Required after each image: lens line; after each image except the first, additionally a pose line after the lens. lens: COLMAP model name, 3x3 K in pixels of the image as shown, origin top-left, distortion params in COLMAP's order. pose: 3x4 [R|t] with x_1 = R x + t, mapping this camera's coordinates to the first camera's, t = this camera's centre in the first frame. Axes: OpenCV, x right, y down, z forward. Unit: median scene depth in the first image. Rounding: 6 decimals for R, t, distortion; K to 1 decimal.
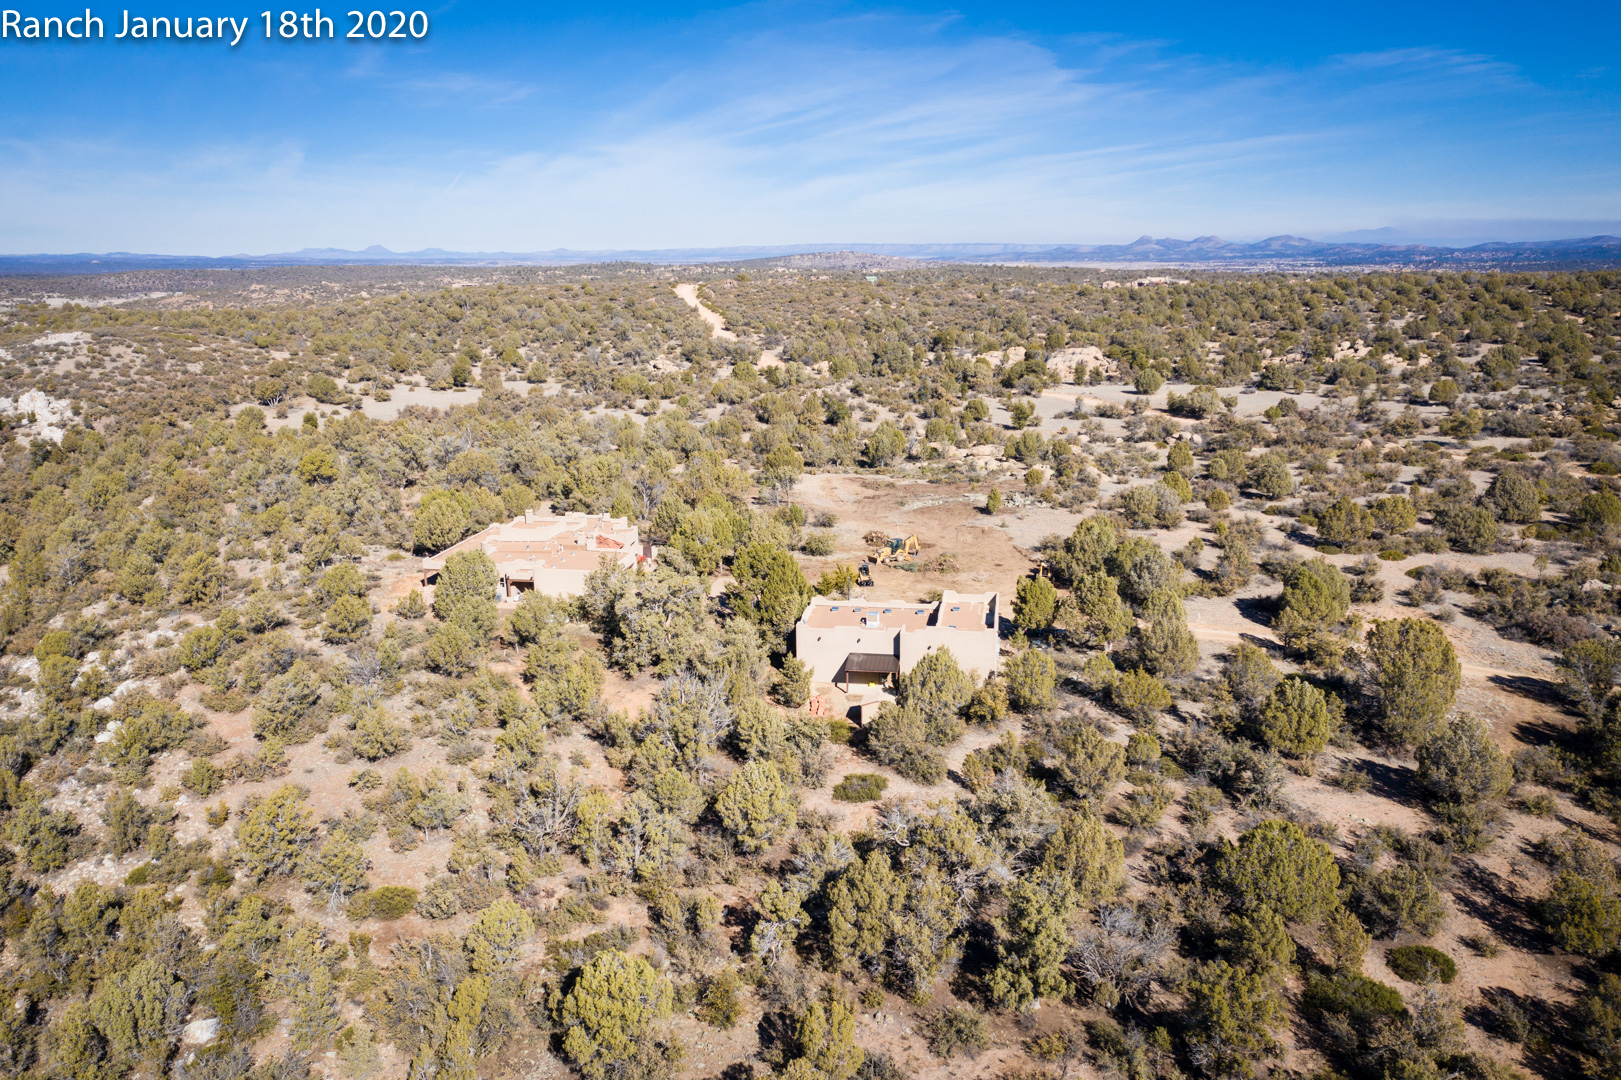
lens RADIAL K [[1291.7, 0, 811.7], [0, 1291.7, 507.3], [0, 0, 1]] dist [-0.024626, 0.017851]
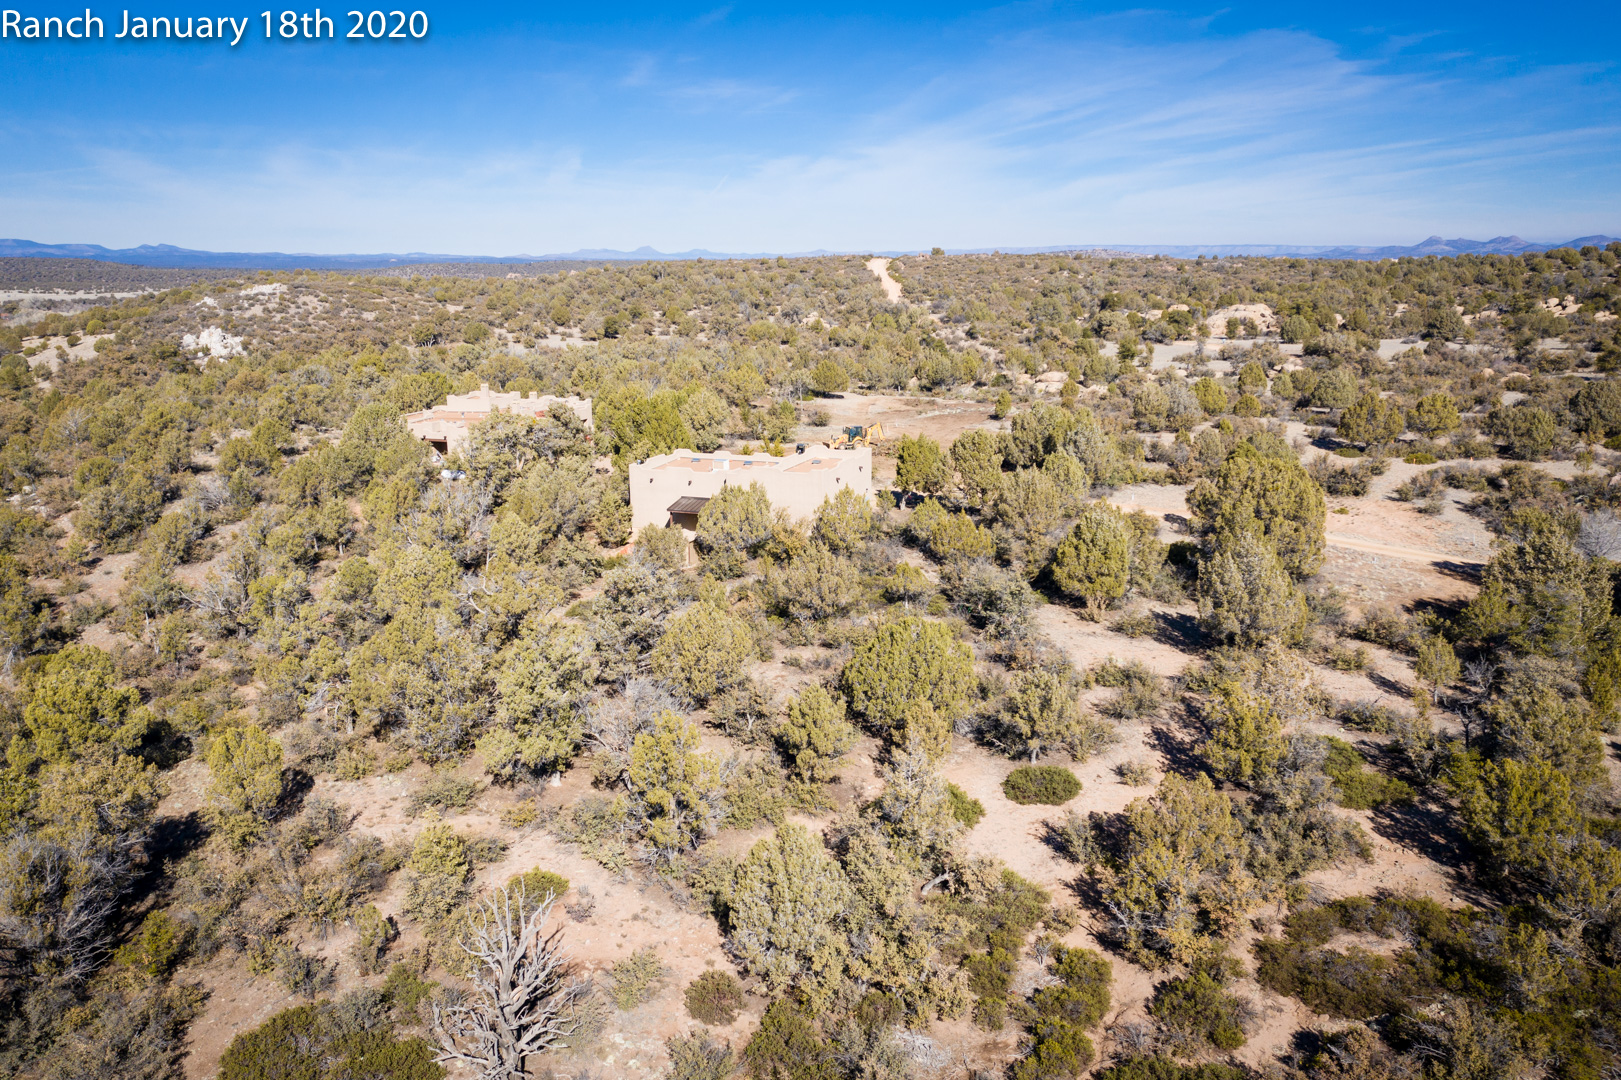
lens RADIAL K [[1291.7, 0, 811.7], [0, 1291.7, 507.3], [0, 0, 1]] dist [-0.024626, 0.017851]
pose [[0.980569, 0.039104, -0.192238, 0.087440], [-0.039640, 0.999213, 0.001056, 0.033785], [0.192129, 0.006585, 0.981348, 0.031874]]
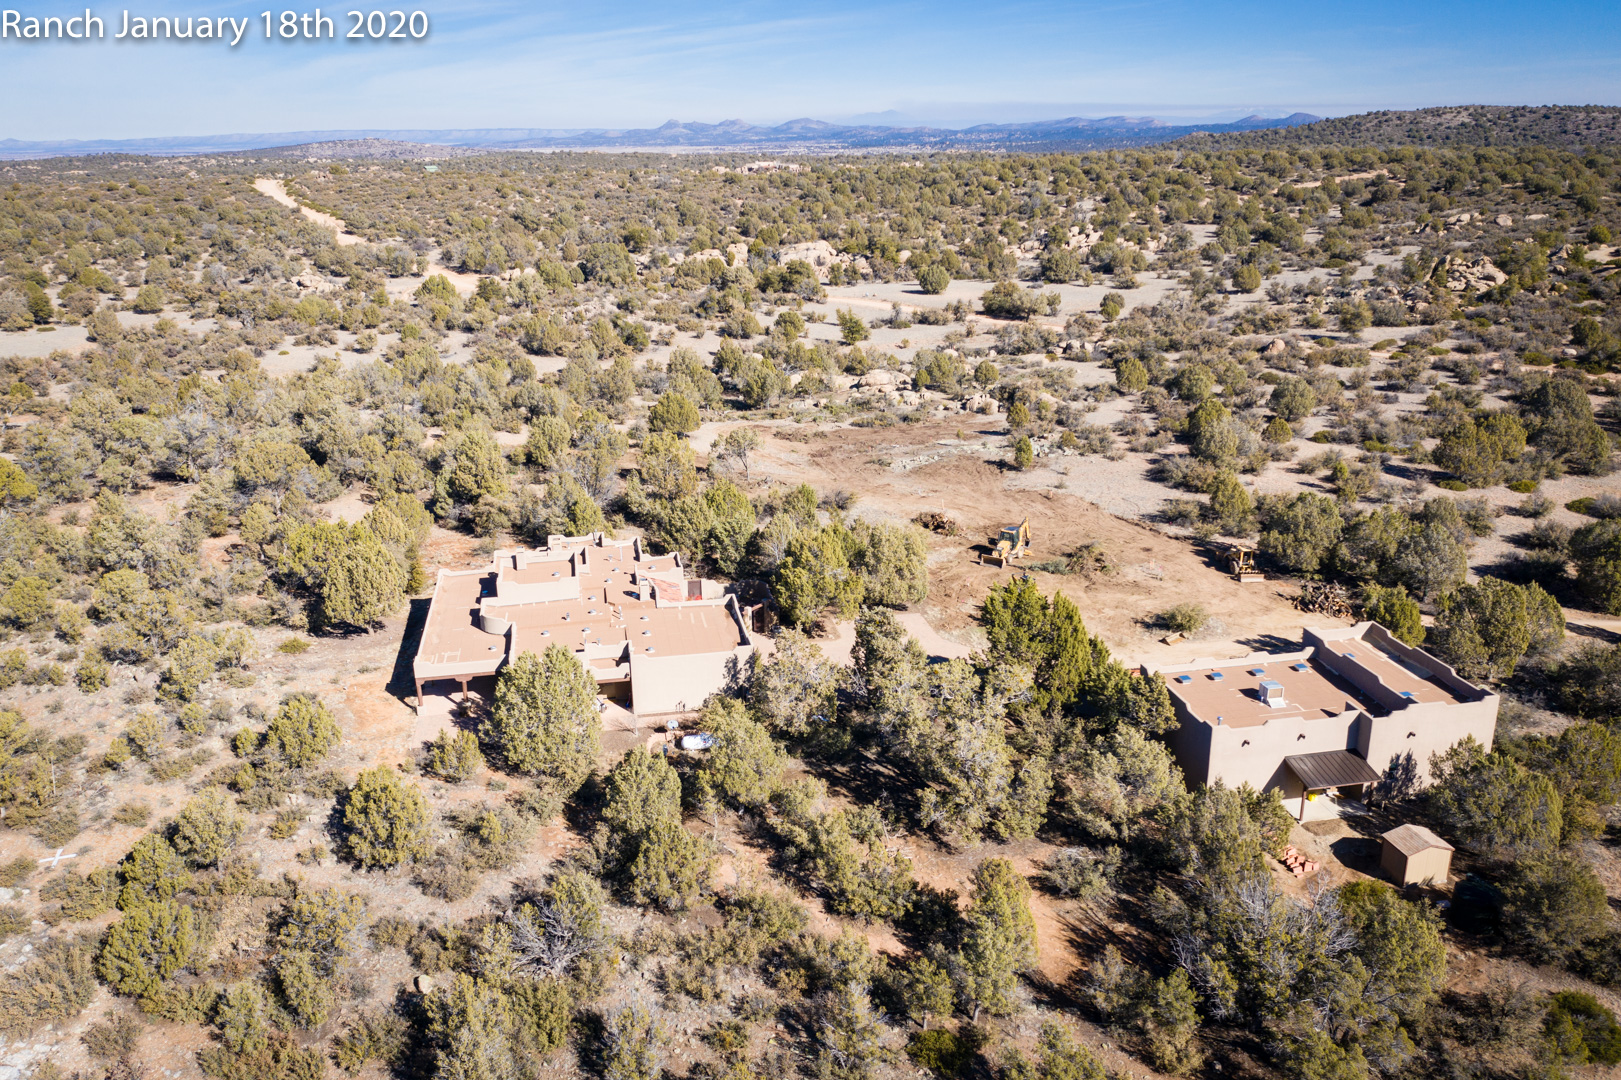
lens RADIAL K [[1291.7, 0, 811.7], [0, 1291.7, 507.3], [0, 0, 1]] dist [-0.024626, 0.017851]
pose [[0.937024, -0.102802, 0.333793, -0.116624], [0.074296, 0.992497, 0.097107, -0.027503], [-0.341271, -0.066192, 0.937631, 0.139122]]
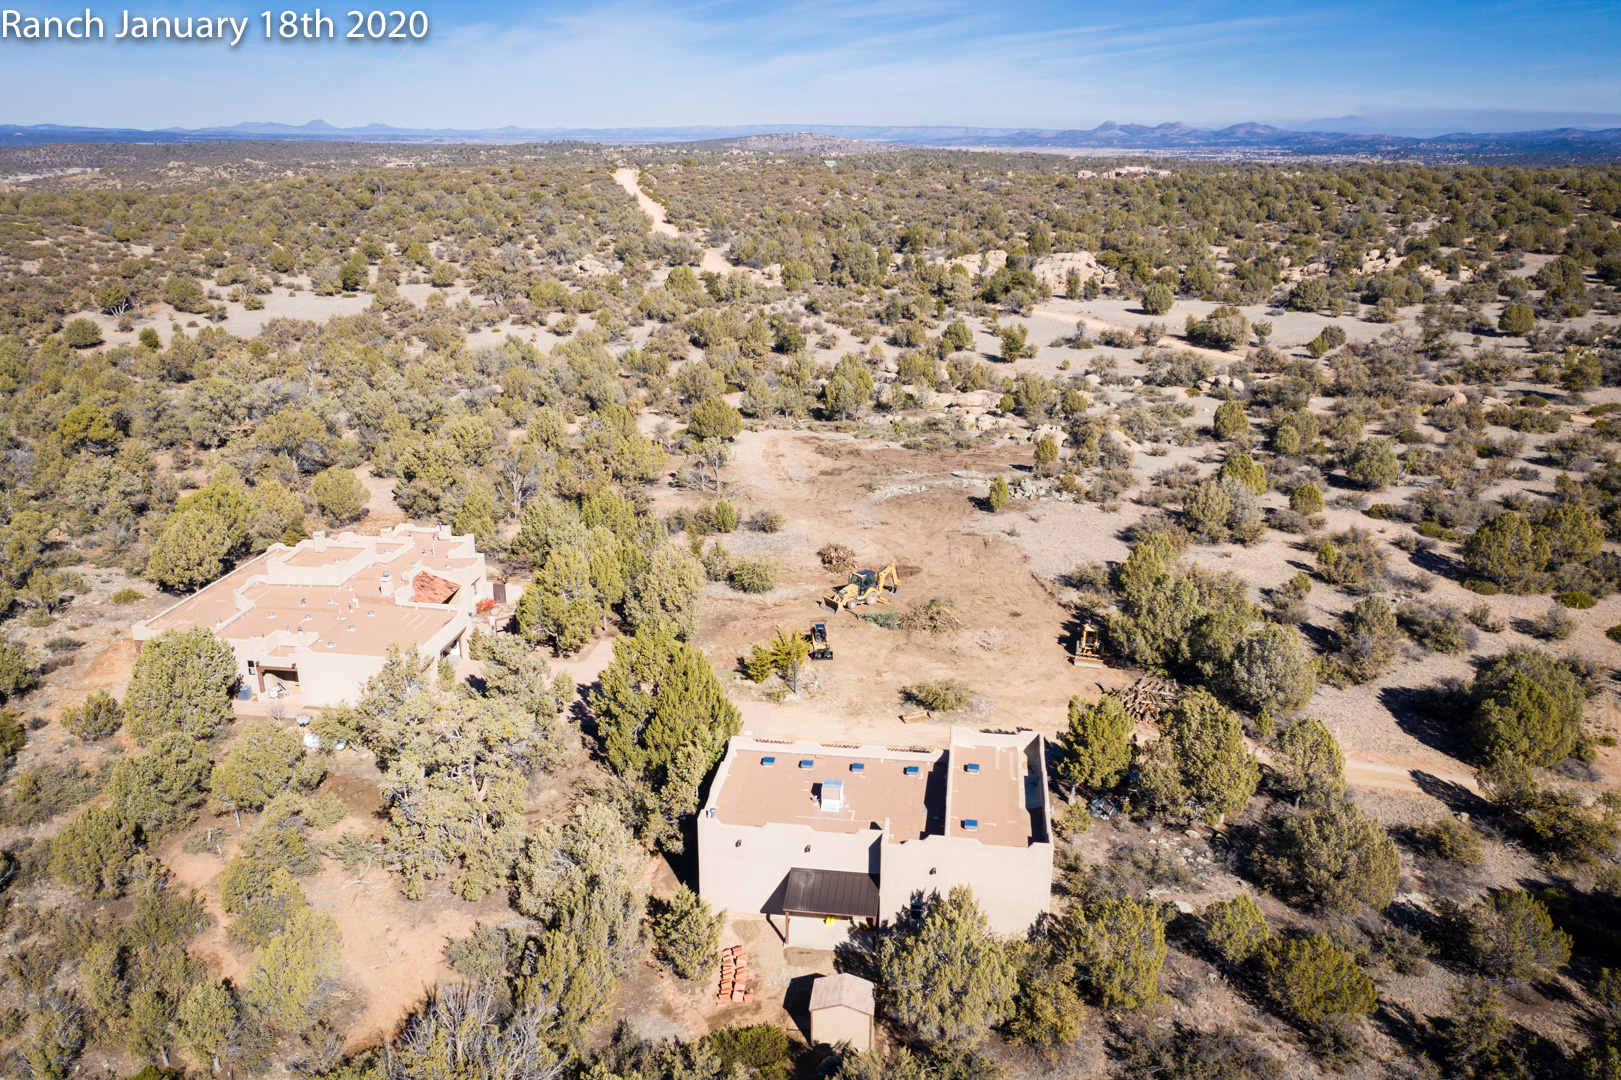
lens RADIAL K [[1291.7, 0, 811.7], [0, 1291.7, 507.3], [0, 0, 1]] dist [-0.024626, 0.017851]
pose [[0.999414, 0.004025, 0.033986, 0.005341], [-0.006967, 0.996193, 0.086891, -0.027871], [-0.033507, -0.087077, 0.995638, 0.130007]]
